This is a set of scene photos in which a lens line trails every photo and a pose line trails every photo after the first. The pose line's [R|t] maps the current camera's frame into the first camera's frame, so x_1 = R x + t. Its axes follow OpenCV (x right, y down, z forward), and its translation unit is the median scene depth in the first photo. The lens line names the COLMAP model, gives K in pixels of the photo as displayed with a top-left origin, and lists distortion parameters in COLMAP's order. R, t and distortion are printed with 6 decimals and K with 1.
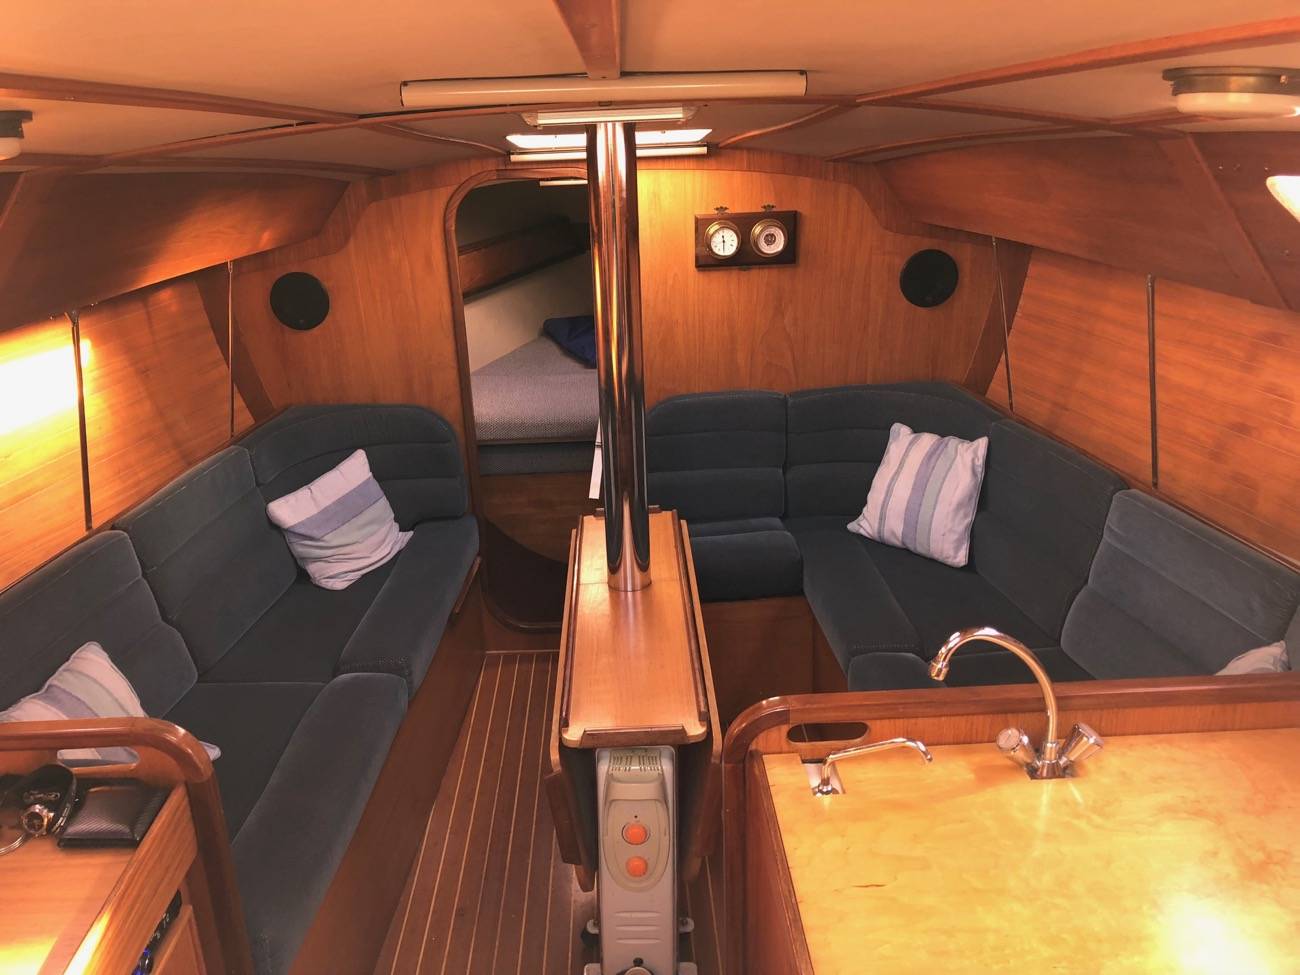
lens RADIAL K [[1034.6, 0, 653.6], [0, 1034.6, 483.9], [0, 0, 1]] dist [0.038368, -0.042515]
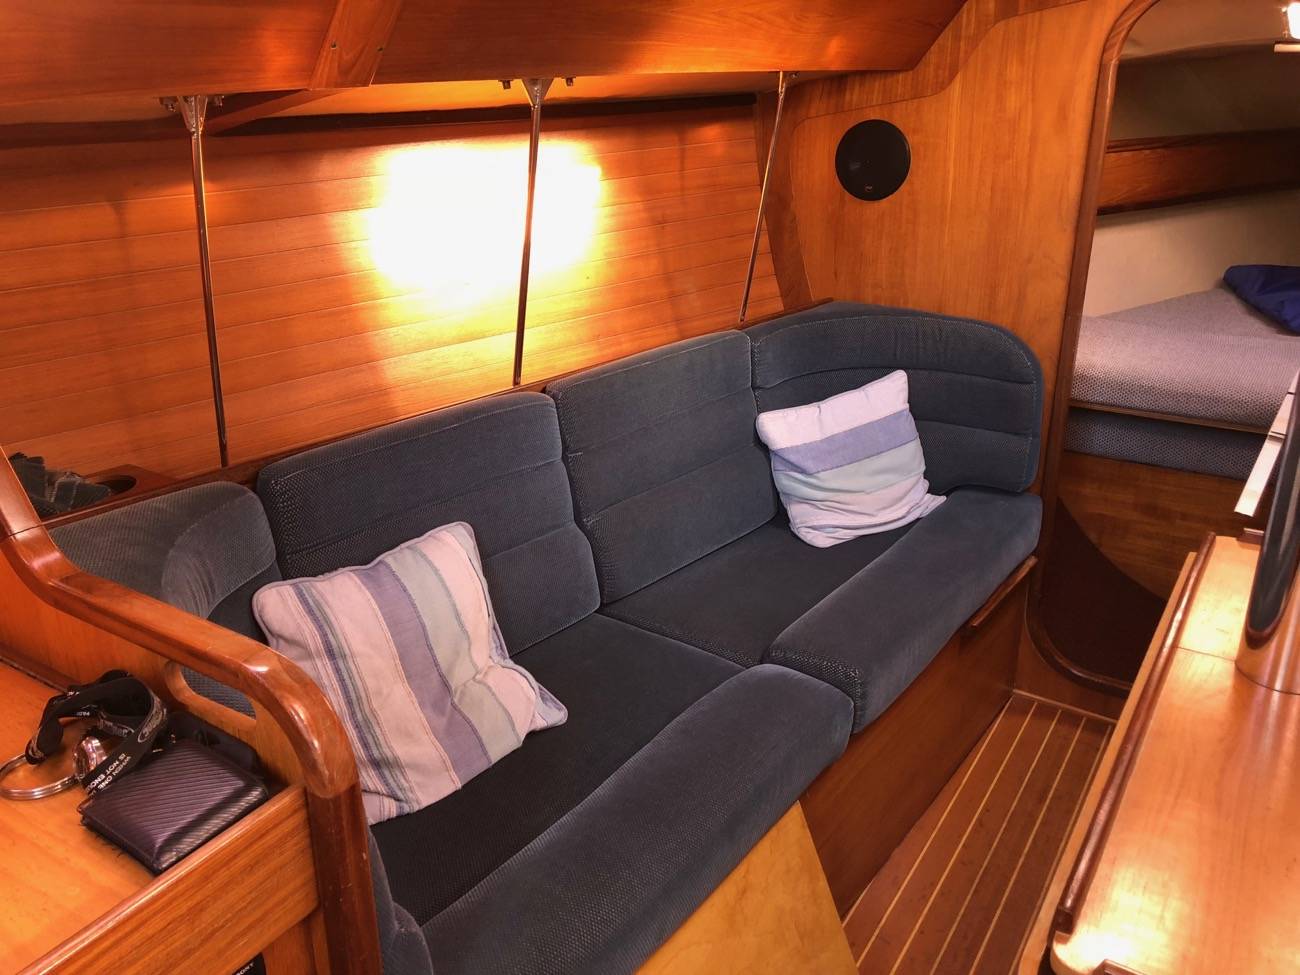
lens RADIAL K [[1034.6, 0, 653.6], [0, 1034.6, 483.9], [0, 0, 1]] dist [0.038368, -0.042515]
pose [[0.815925, 0.227230, -0.531633, -0.019633], [-0.215707, 0.972775, 0.084727, 0.021187], [0.536412, 0.045546, 0.842726, 0.310040]]
